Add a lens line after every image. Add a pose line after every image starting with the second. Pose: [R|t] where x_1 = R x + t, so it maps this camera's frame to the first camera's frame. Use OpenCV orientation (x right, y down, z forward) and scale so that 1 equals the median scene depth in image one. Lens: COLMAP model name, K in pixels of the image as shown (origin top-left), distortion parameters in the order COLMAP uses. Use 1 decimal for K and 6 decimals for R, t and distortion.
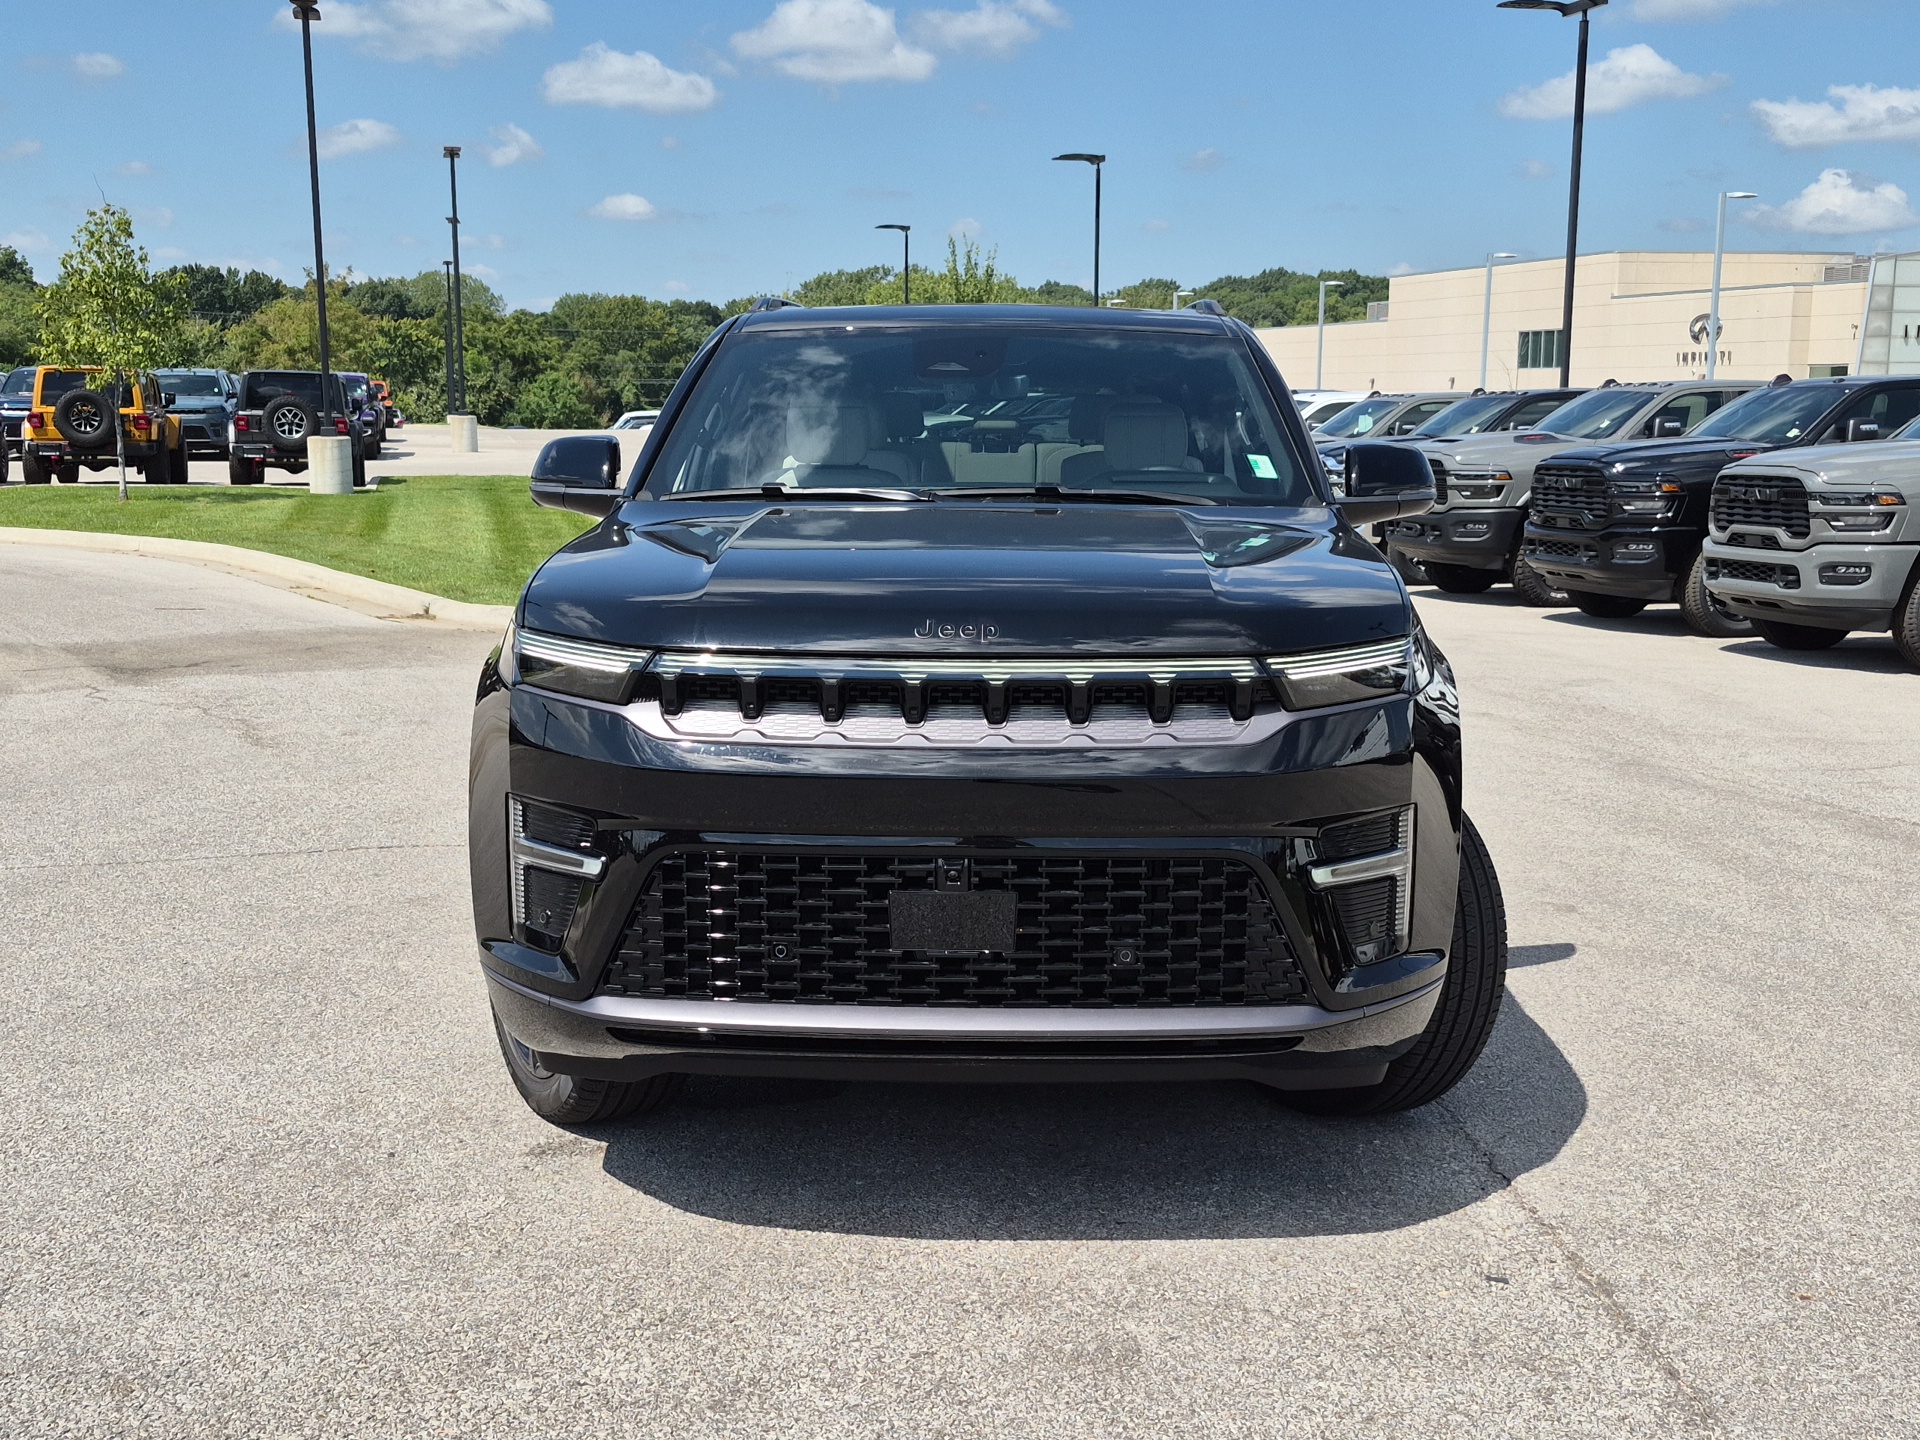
lens RADIAL K [[2169.0, 0, 952.4], [0, 2169.0, 713.9], [0, 0, 1]] dist [0.080491, 0.000000]
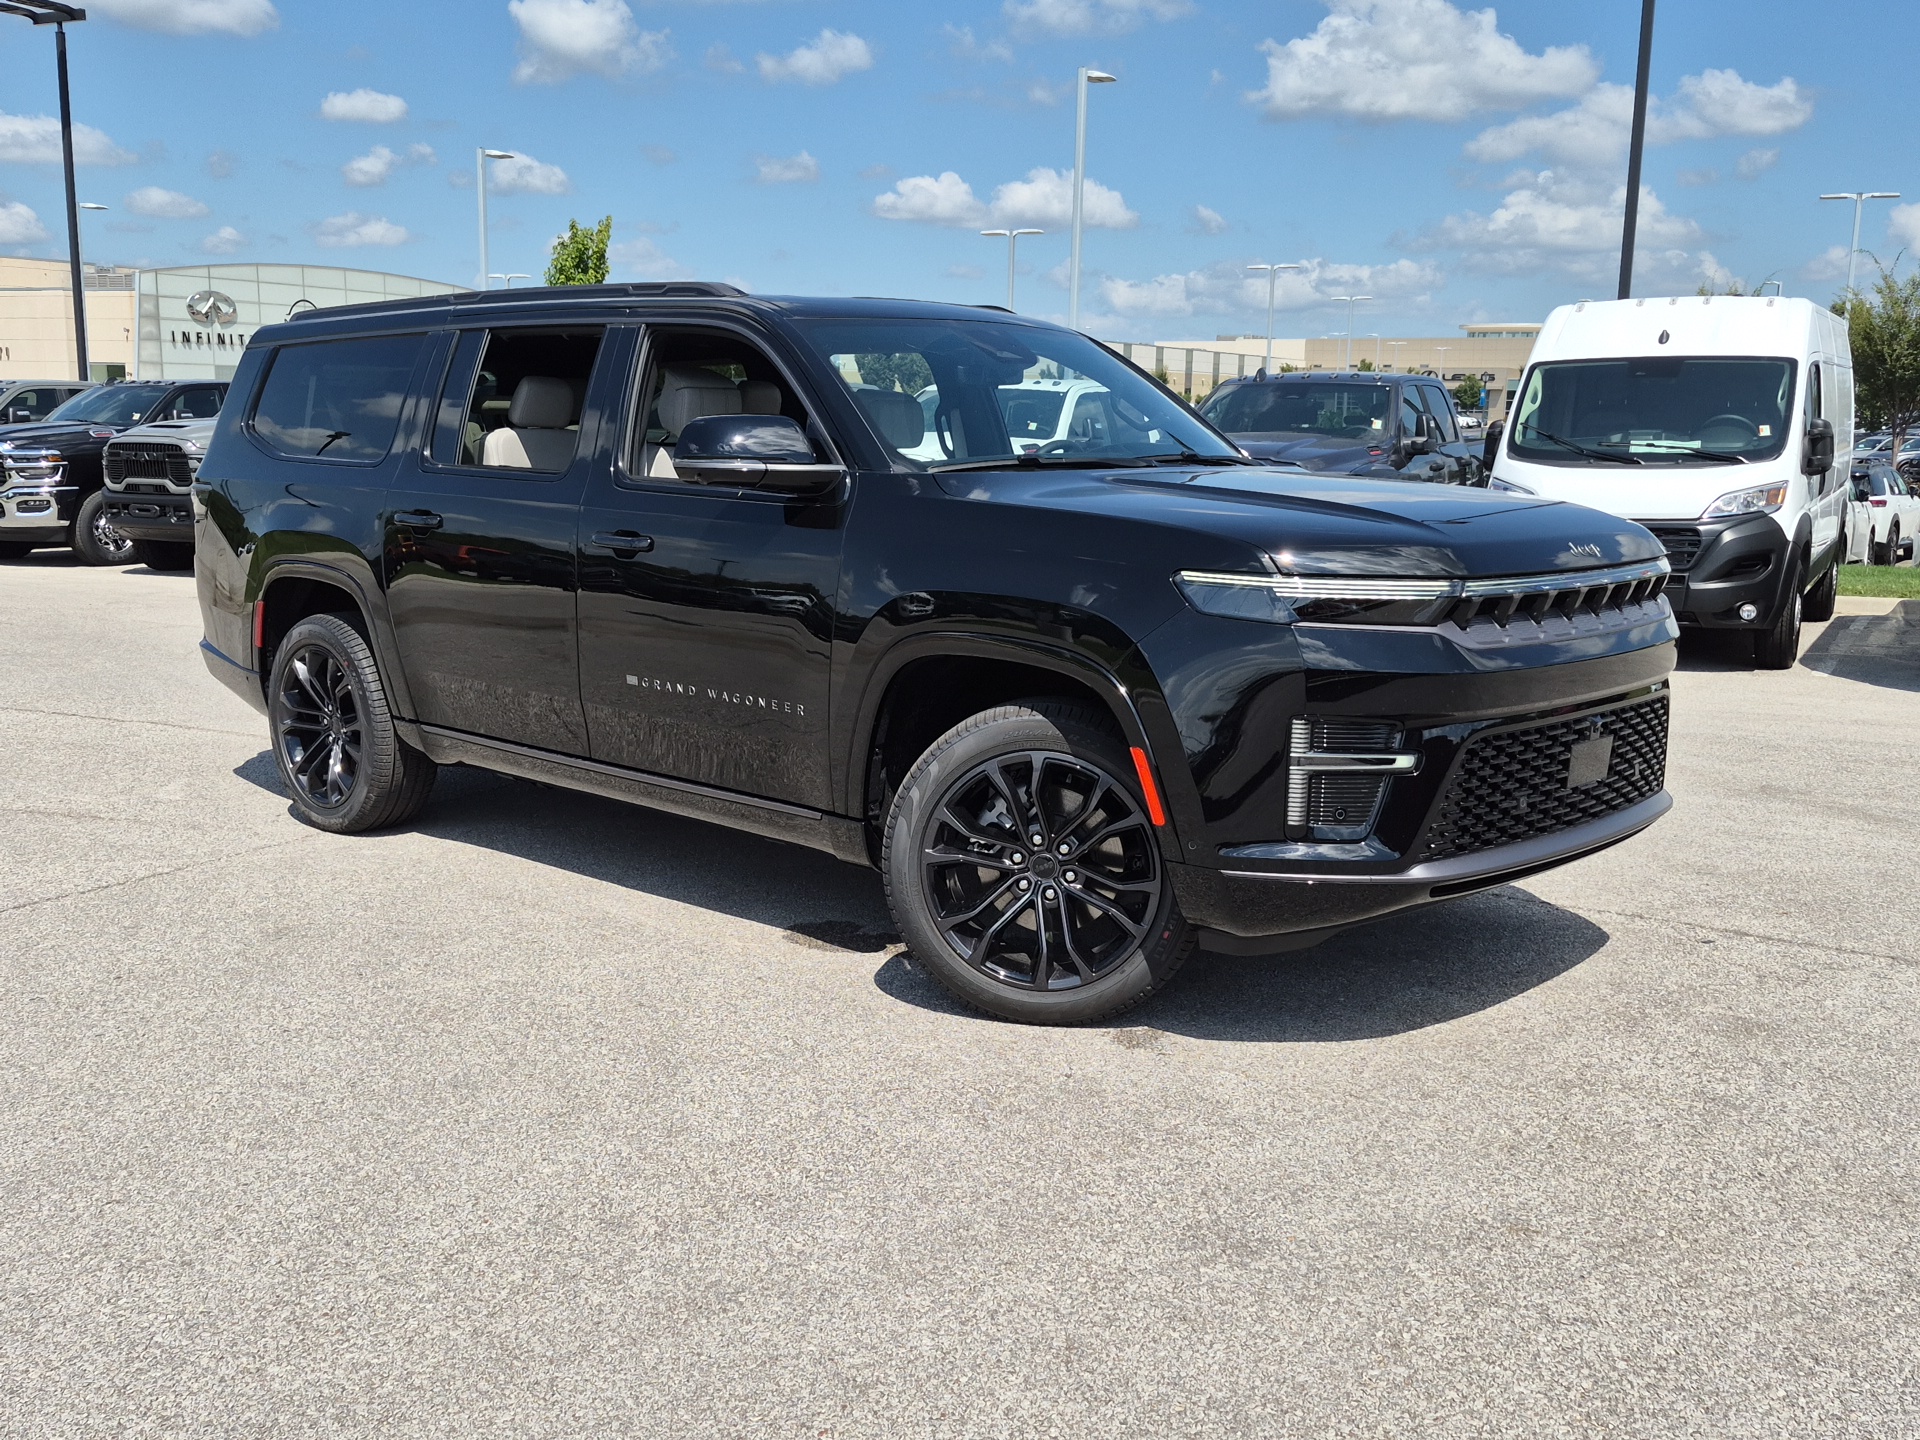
lens RADIAL K [[1899.4, 0, 964.2], [0, 1899.4, 711.0], [0, 0, 1]] dist [0.040167, 0.000000]
pose [[0.656641, -0.111591, 0.745902, -0.872703], [0.095629, 0.993330, 0.064423, -0.039699], [-0.748116, 0.029027, 0.662932, 0.366488]]
